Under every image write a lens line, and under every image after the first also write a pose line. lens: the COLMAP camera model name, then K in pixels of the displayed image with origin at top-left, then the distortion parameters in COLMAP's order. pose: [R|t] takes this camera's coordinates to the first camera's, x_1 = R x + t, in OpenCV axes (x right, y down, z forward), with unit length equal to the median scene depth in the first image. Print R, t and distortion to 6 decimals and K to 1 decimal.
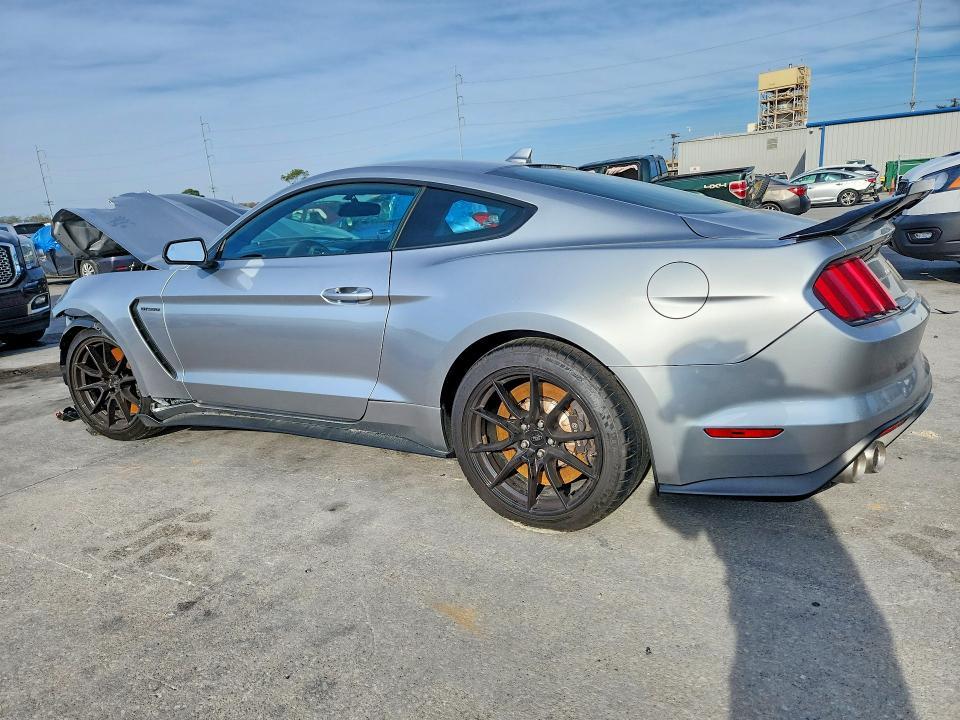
lens RADIAL K [[753.1, 0, 480.0], [0, 753.1, 360.0], [0, 0, 1]] dist [0.001604, 0.004588]
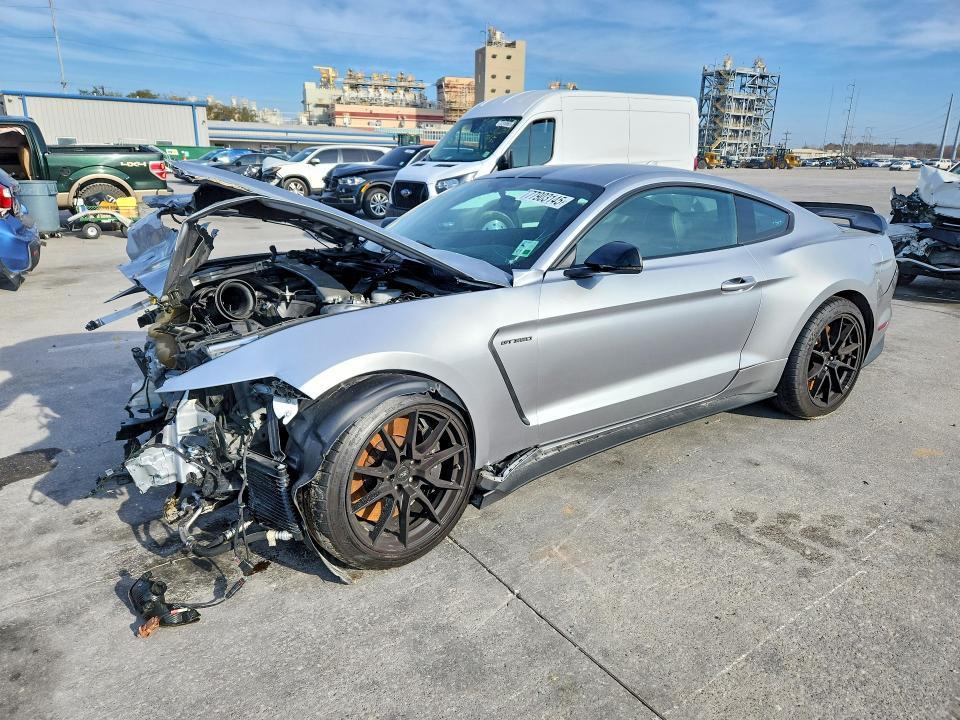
lens RADIAL K [[737.4, 0, 451.8], [0, 737.4, 363.2], [0, 0, 1]] dist [-0.001739, -0.004238]
pose [[0.318272, -0.174059, 0.931883, -1.114895], [0.131476, 0.981605, 0.138443, -0.149795], [-0.938838, 0.078458, 0.335302, 0.814291]]
